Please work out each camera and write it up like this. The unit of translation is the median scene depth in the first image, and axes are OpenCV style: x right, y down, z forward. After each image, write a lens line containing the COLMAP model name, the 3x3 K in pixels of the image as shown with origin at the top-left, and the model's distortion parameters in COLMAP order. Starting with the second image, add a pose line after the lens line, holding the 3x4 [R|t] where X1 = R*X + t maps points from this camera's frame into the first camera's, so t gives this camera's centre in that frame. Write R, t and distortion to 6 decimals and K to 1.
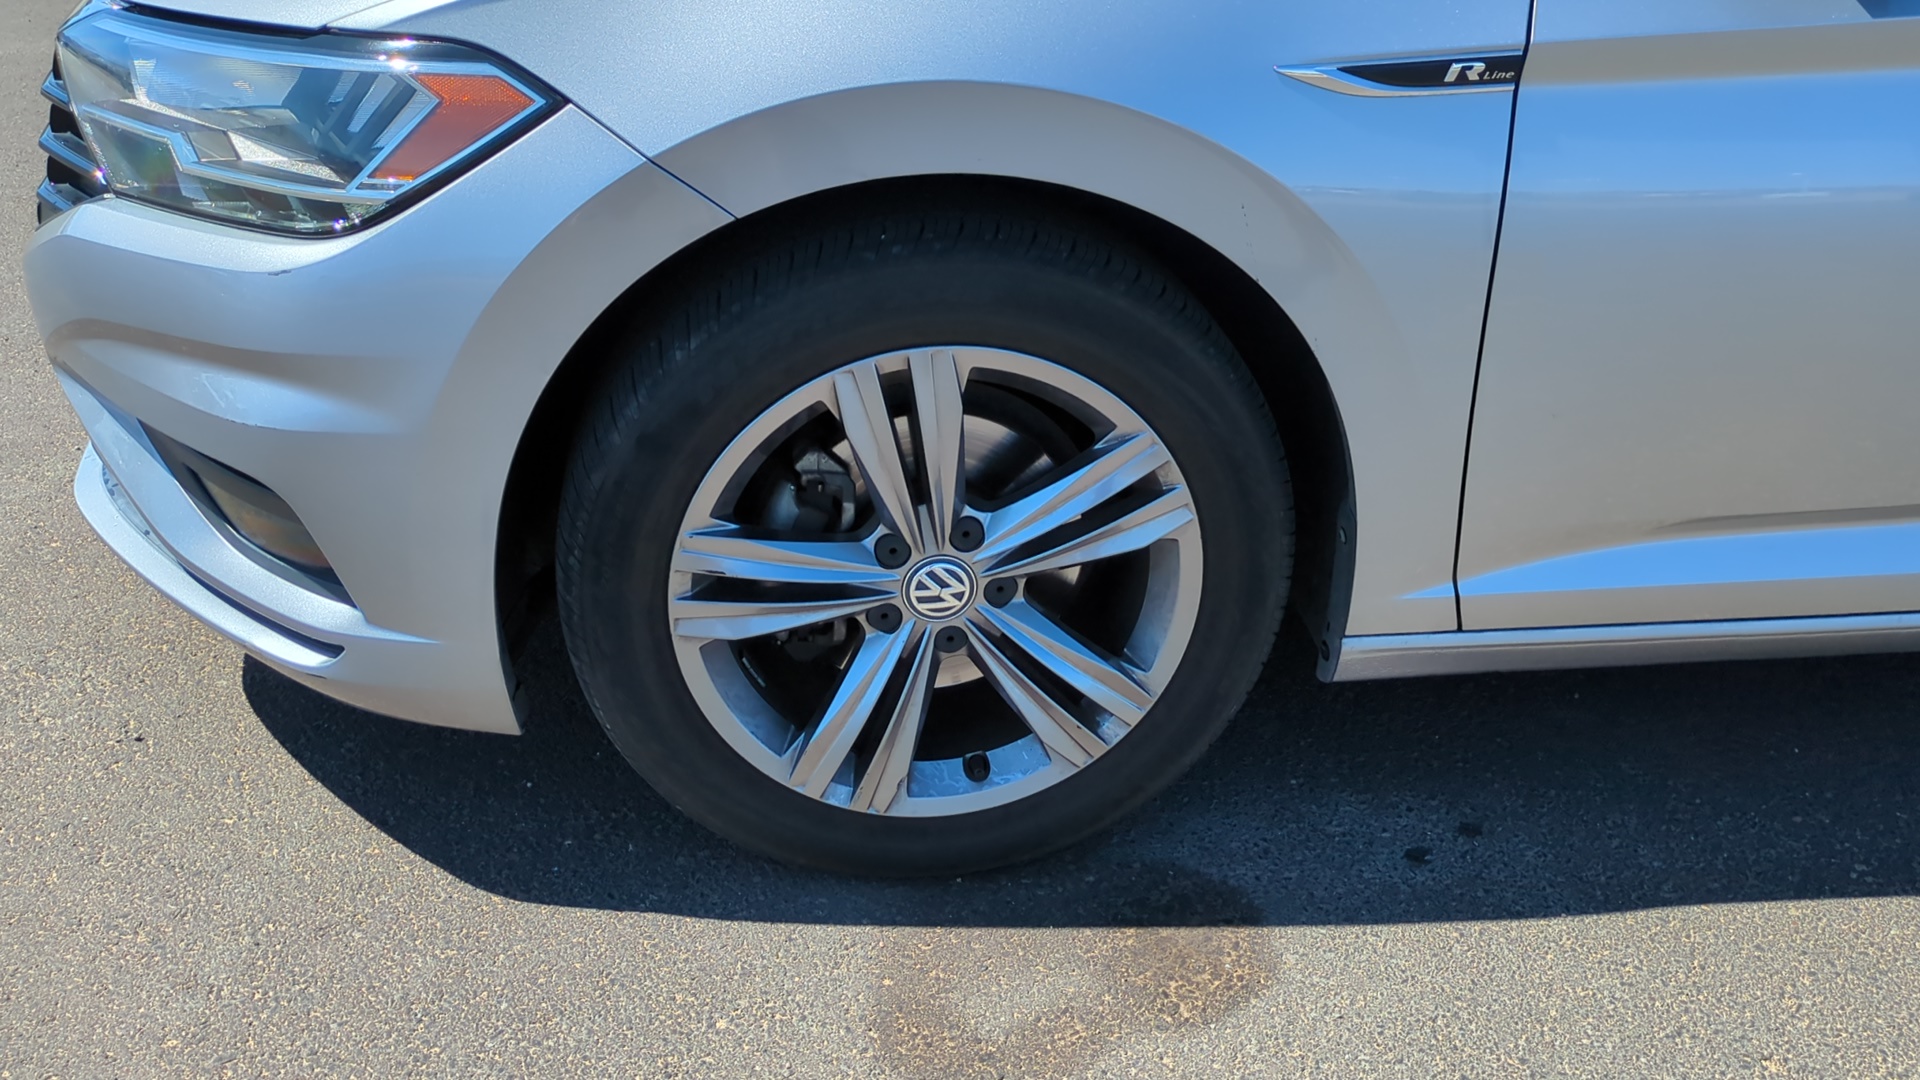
lens RADIAL K [[1643.0, 0, 950.1], [0, 1643.0, 545.0], [0, 0, 1]] dist [0.068530, -0.098995]
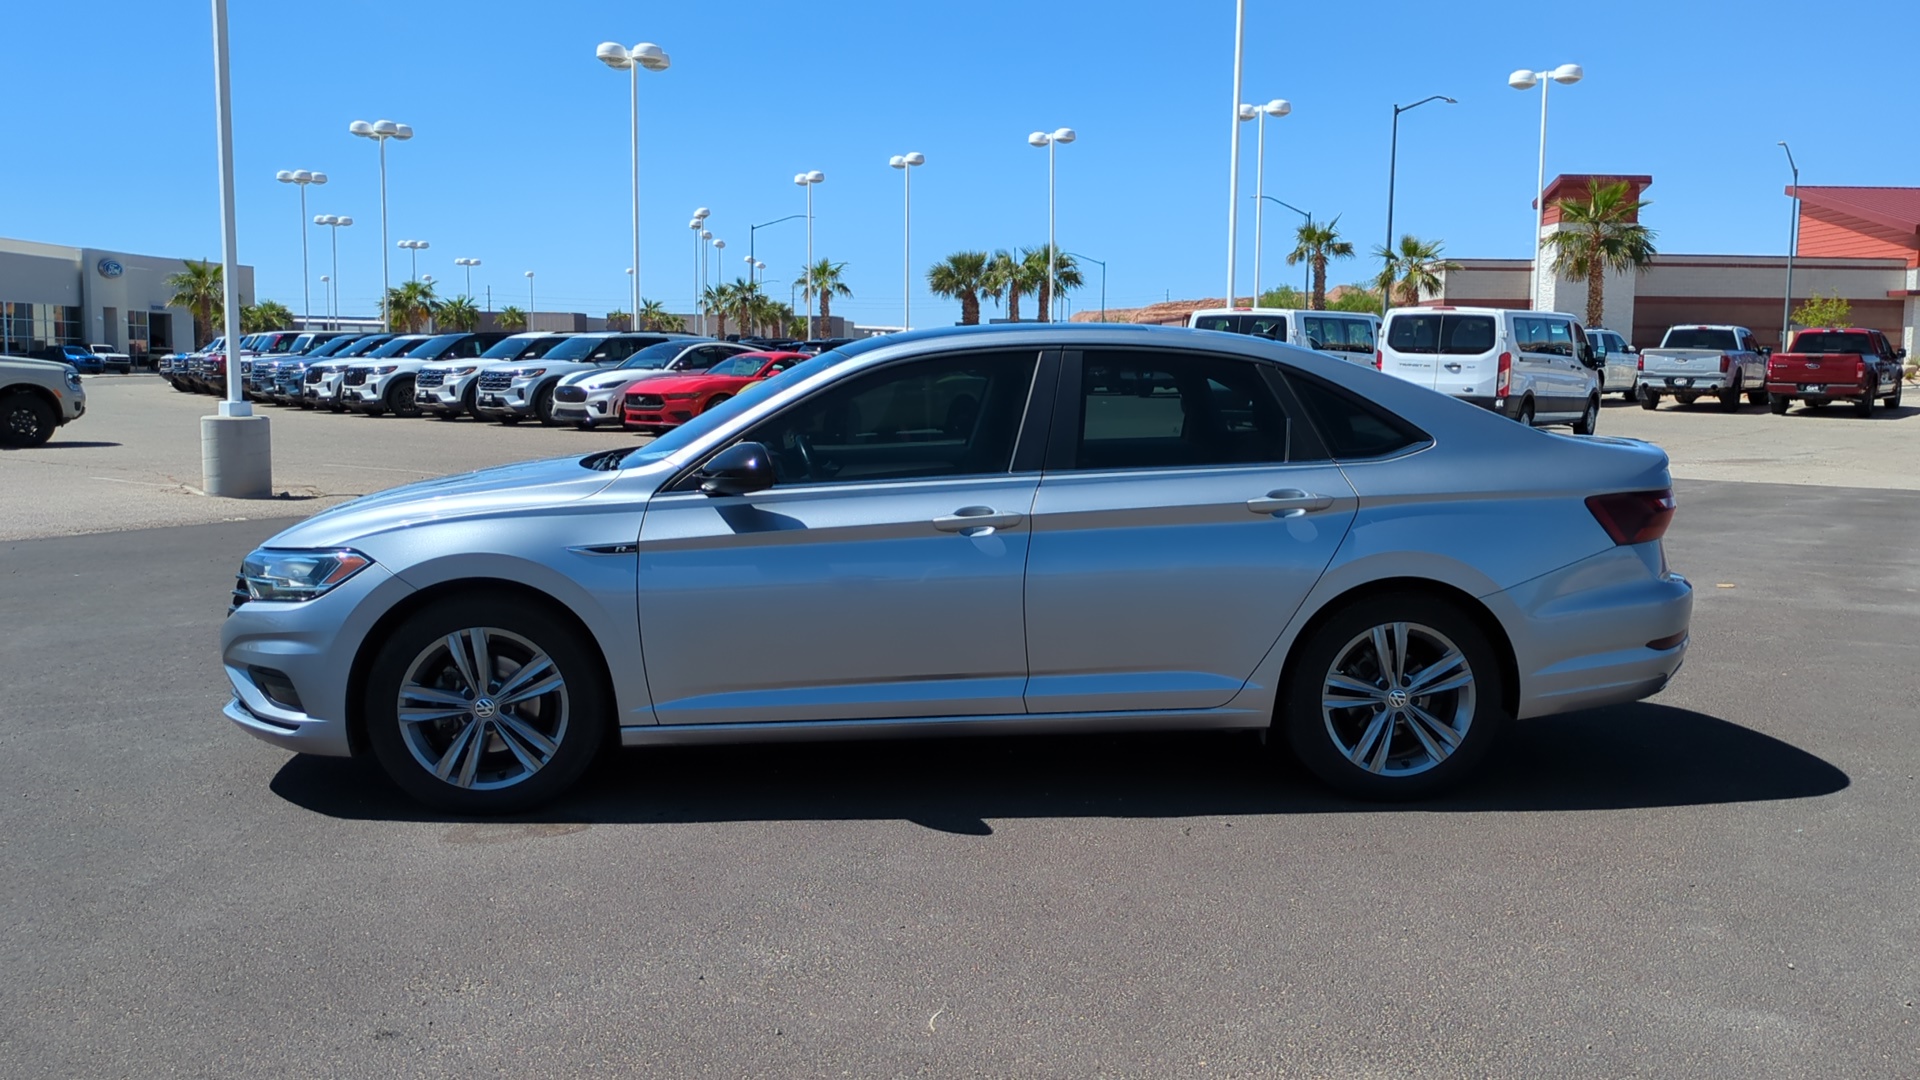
lens RADIAL K [[1643.0, 0, 969.1], [0, 1643.0, 537.8], [0, 0, 1]] dist [0.068530, -0.098995]
pose [[0.998843, -0.025974, -0.040477, 1.094415], [0.008962, 0.927402, -0.373959, 0.949657], [0.047251, 0.373164, 0.926561, -2.105940]]
